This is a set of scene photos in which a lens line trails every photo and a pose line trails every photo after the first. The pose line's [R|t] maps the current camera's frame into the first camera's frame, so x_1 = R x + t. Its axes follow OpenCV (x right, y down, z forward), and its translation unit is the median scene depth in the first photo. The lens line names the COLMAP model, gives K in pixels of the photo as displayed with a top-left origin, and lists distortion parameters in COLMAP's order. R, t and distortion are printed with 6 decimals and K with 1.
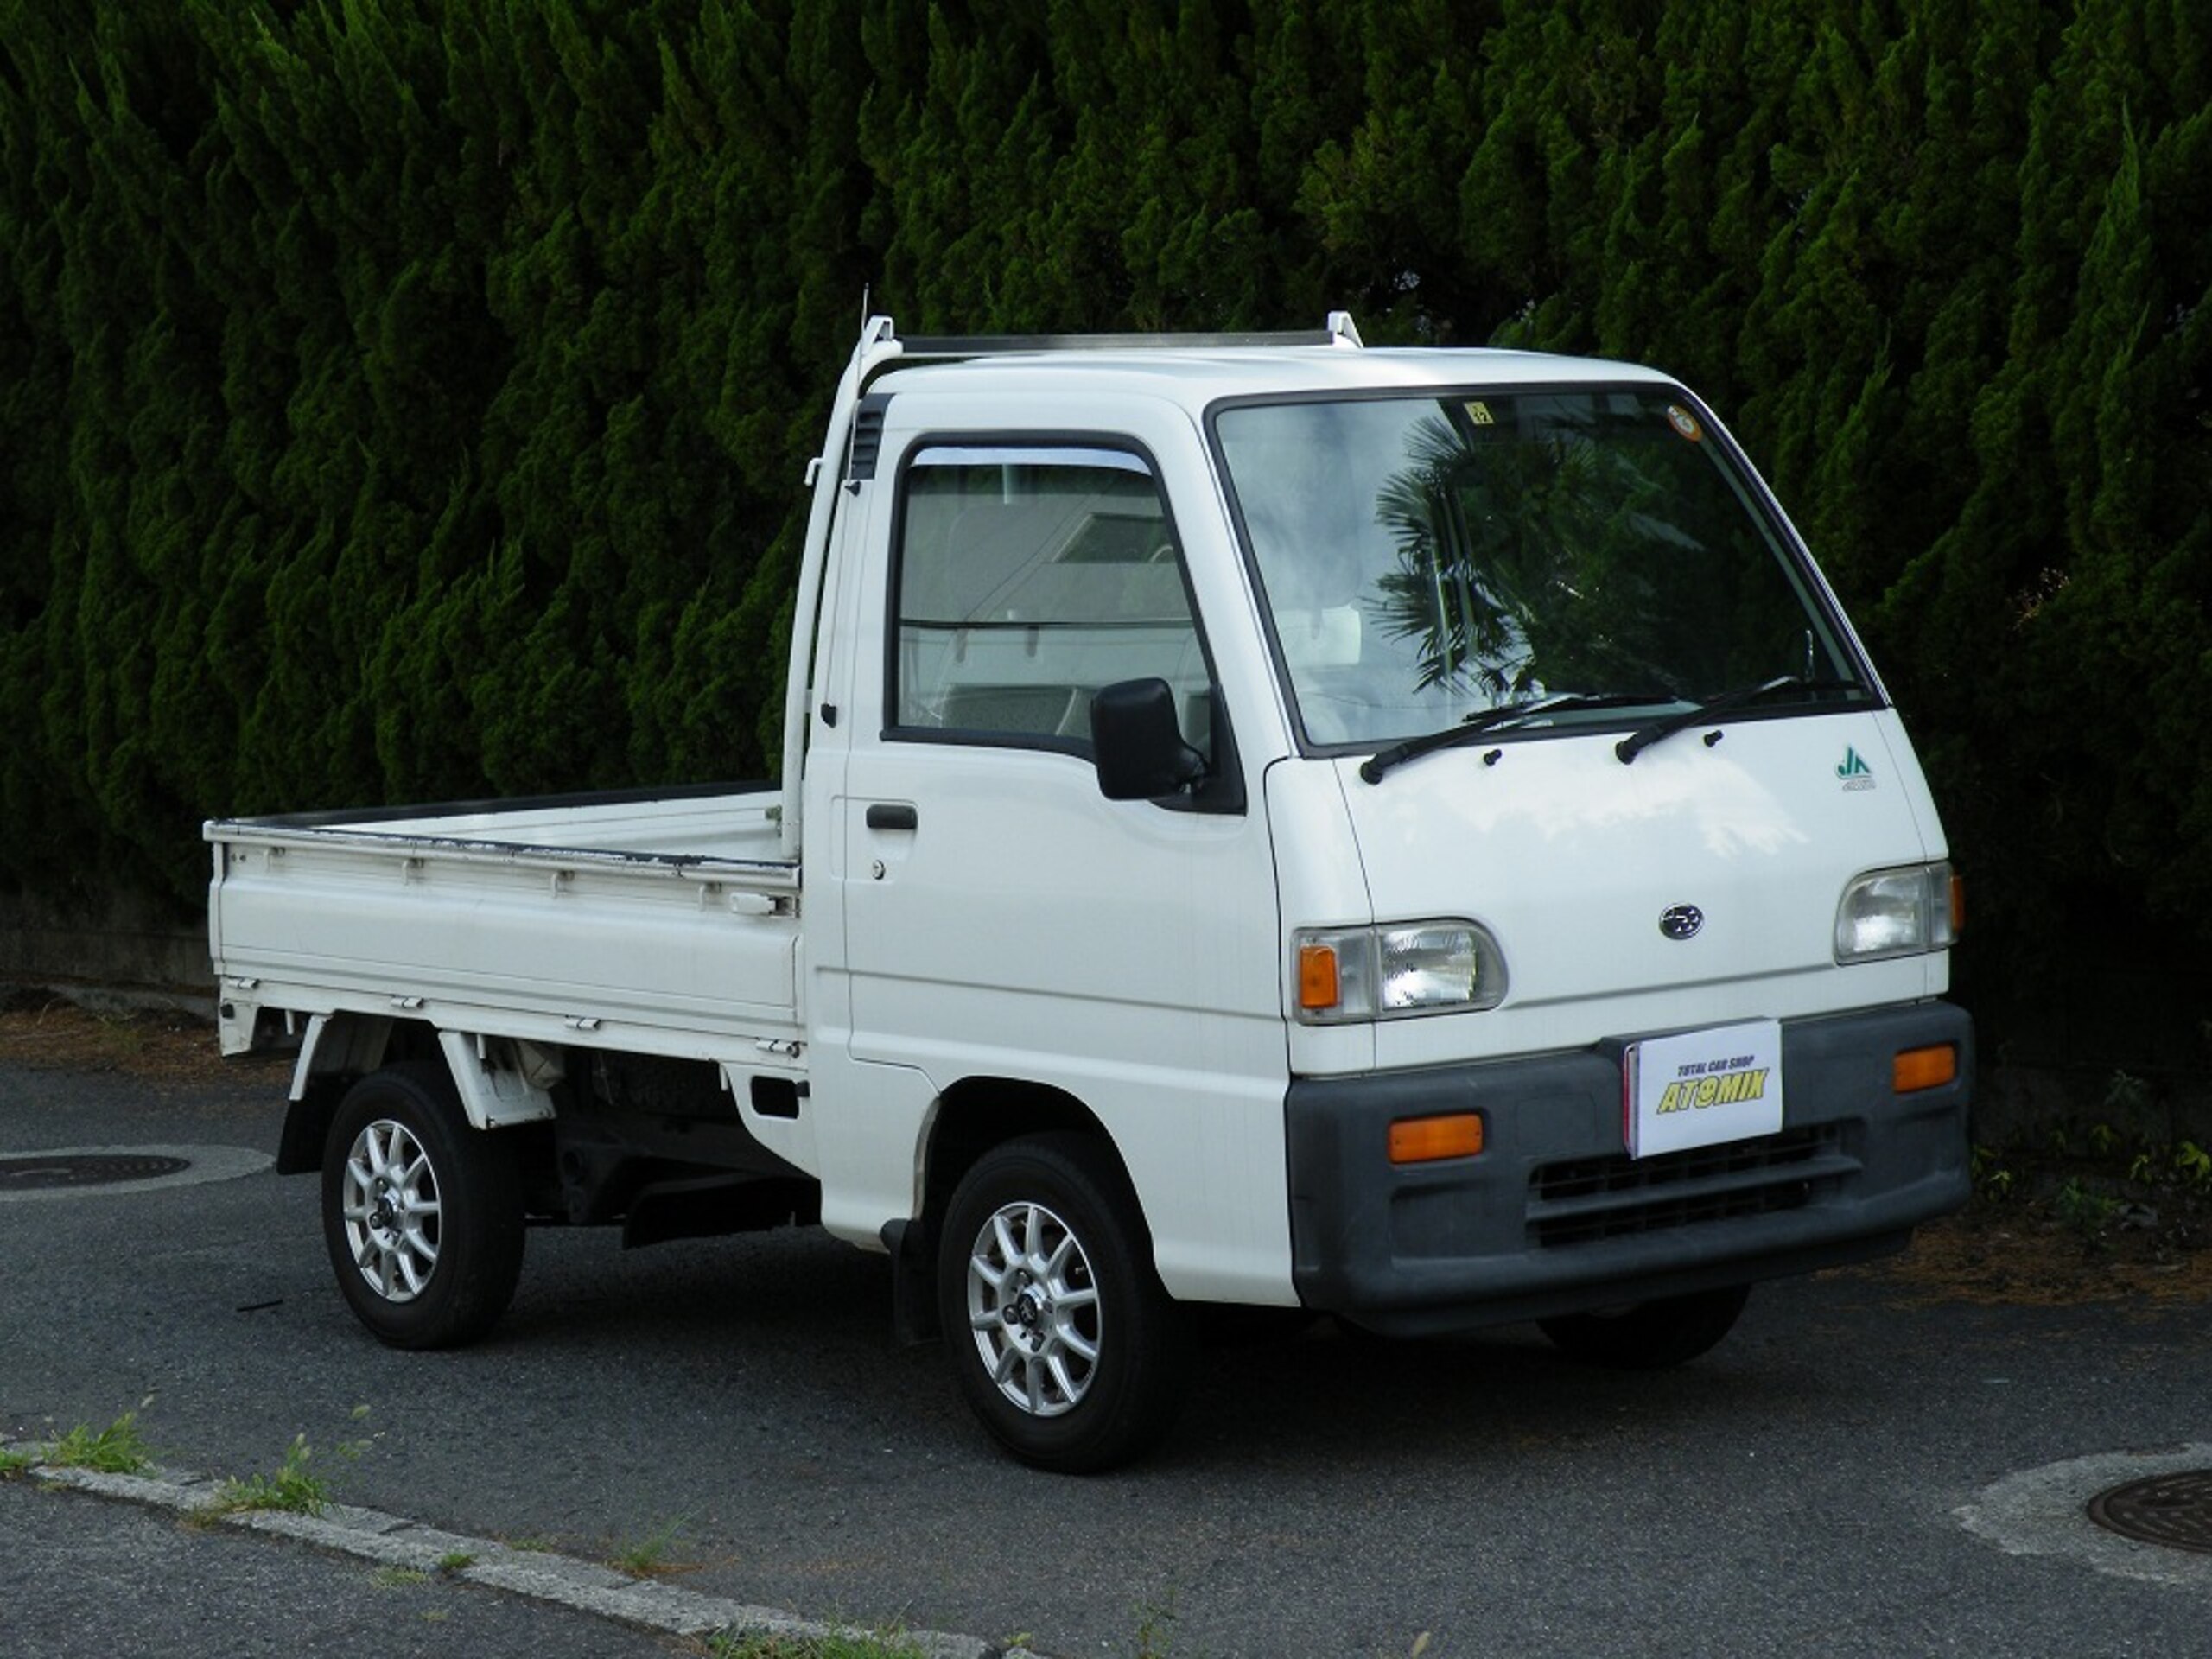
lens RADIAL K [[4384.1, 0, 1106.0], [0, 4384.1, 829.5], [0, 0, 1]] dist [0.616953, 0.062551]
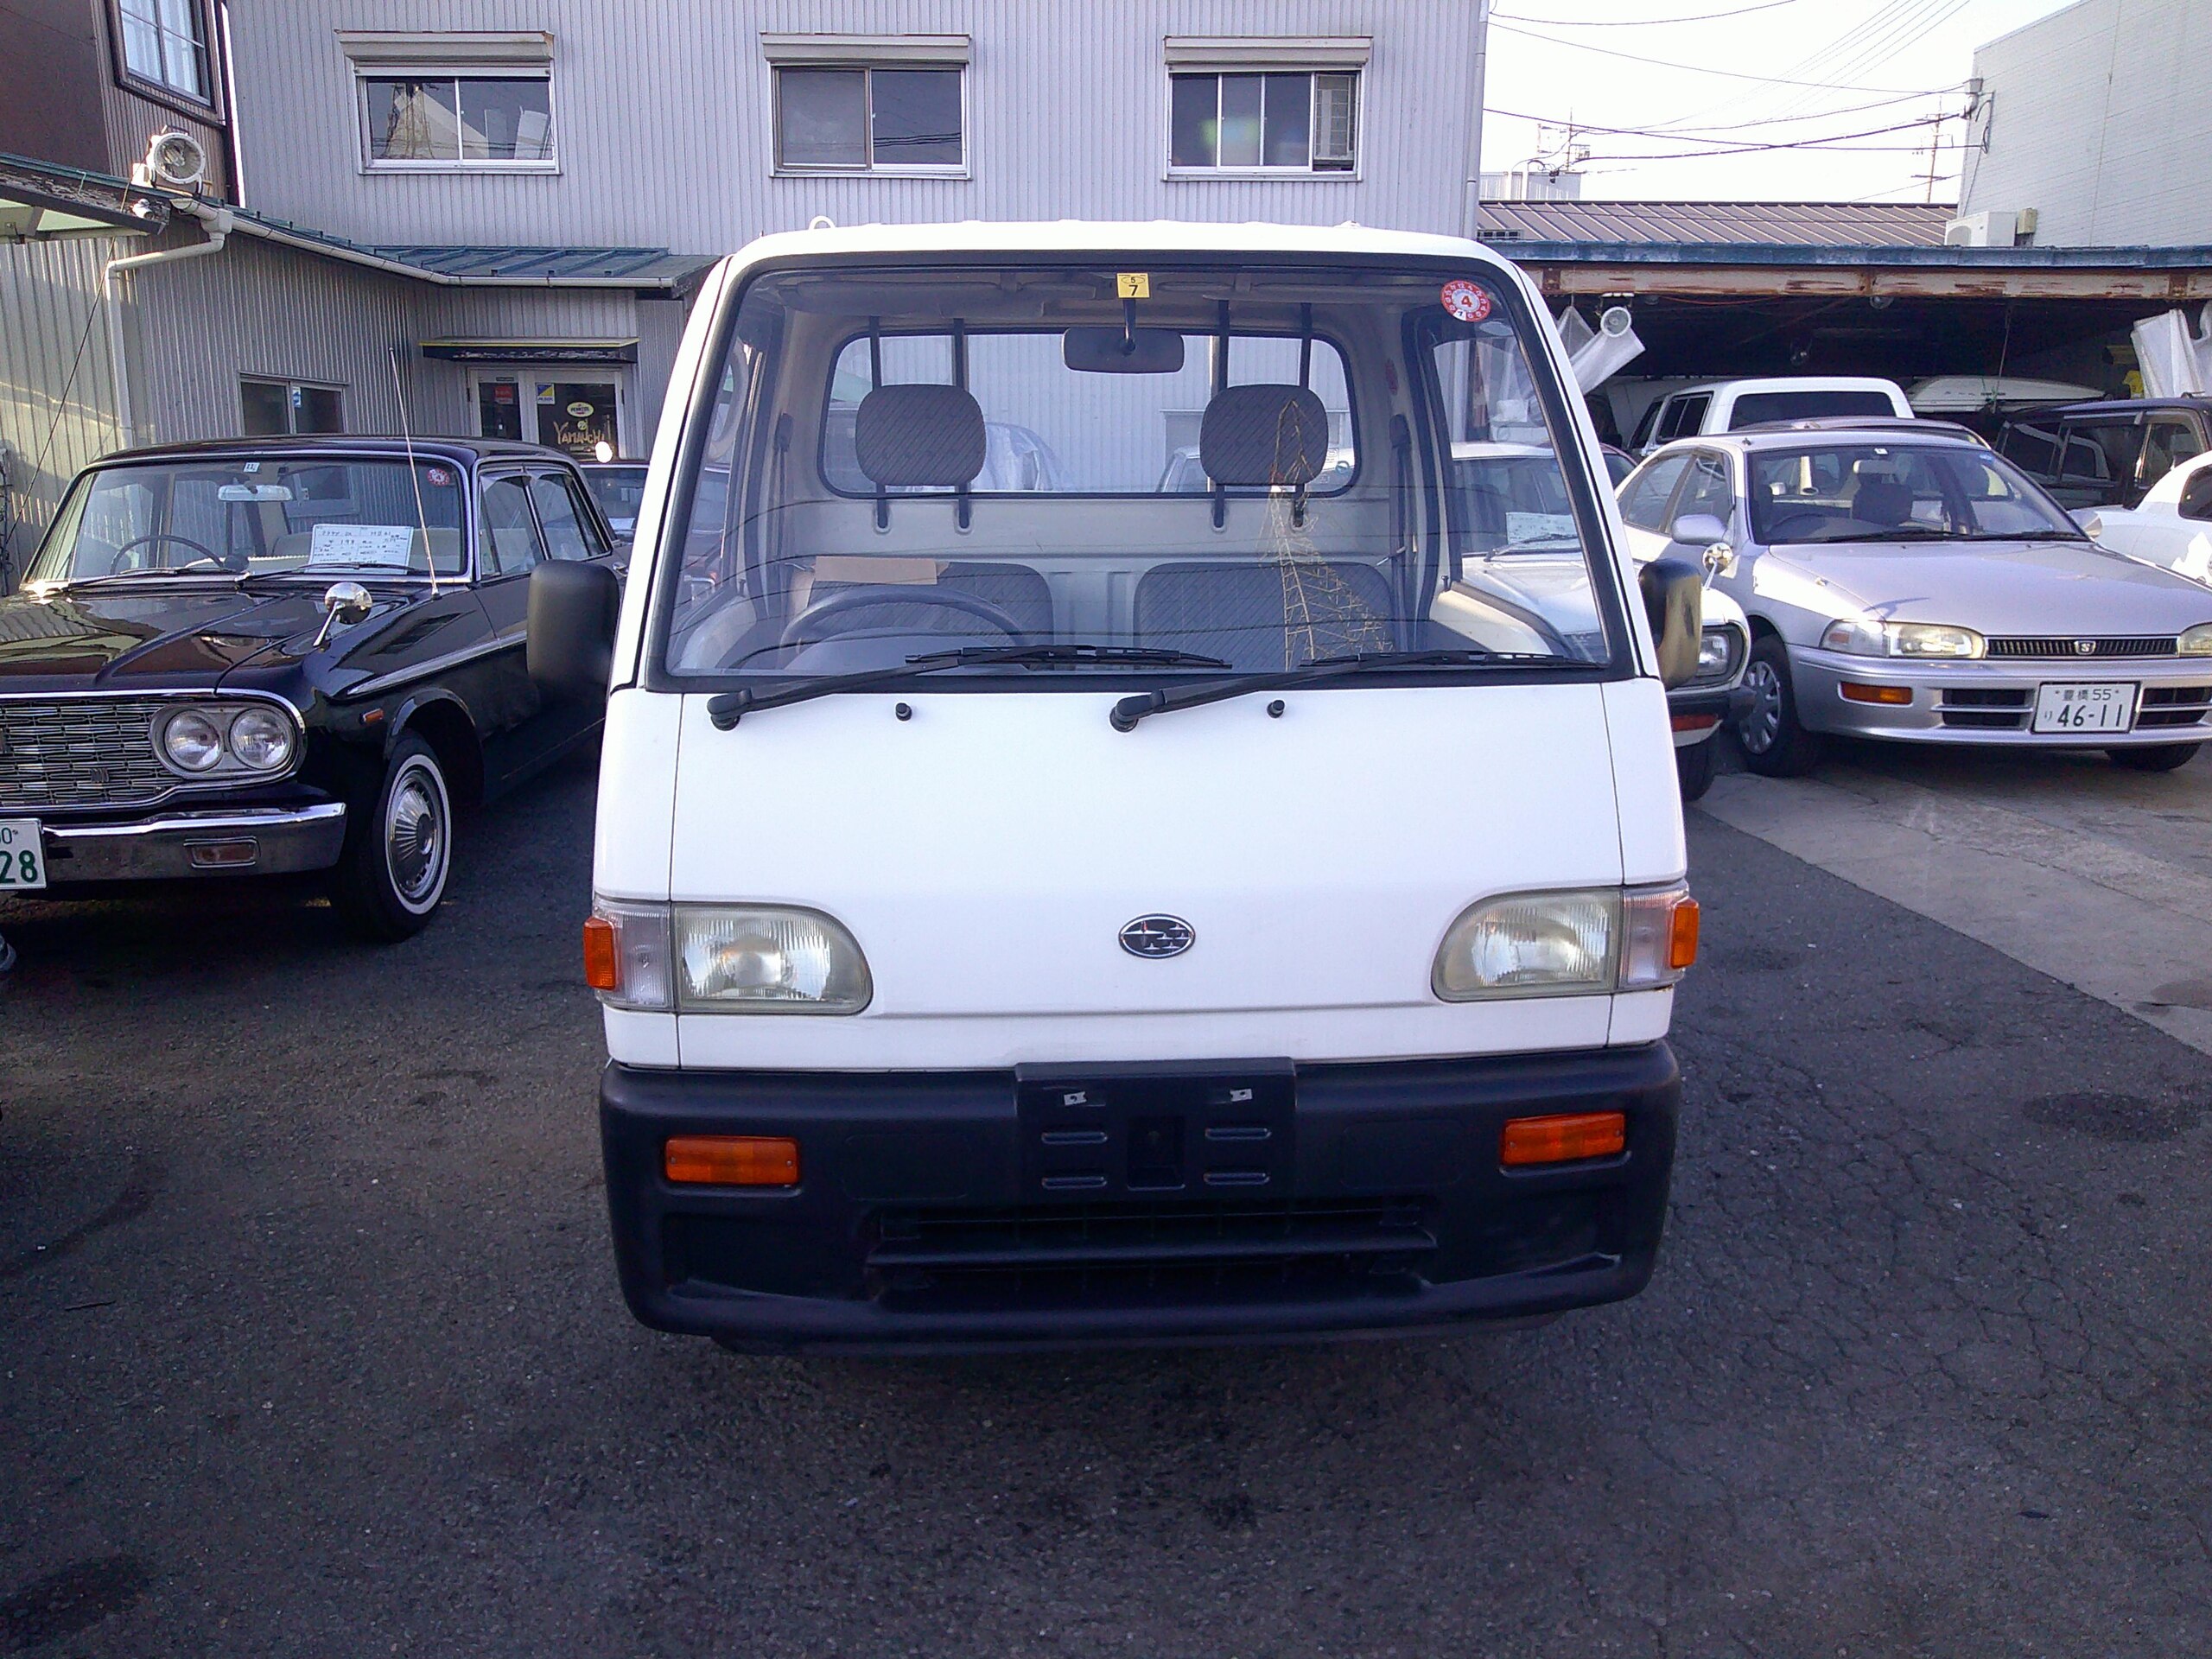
lens RADIAL K [[1550.3, 0, 1106.0], [0, 1550.3, 829.5], [0, 0, 1]] dist [0.018783, -0.001386]
pose [[0.819805, 0.178944, -0.543965, 0.265017], [-0.072819, 0.974786, 0.210924, -0.055245], [0.567993, -0.133306, 0.812166, 0.755859]]
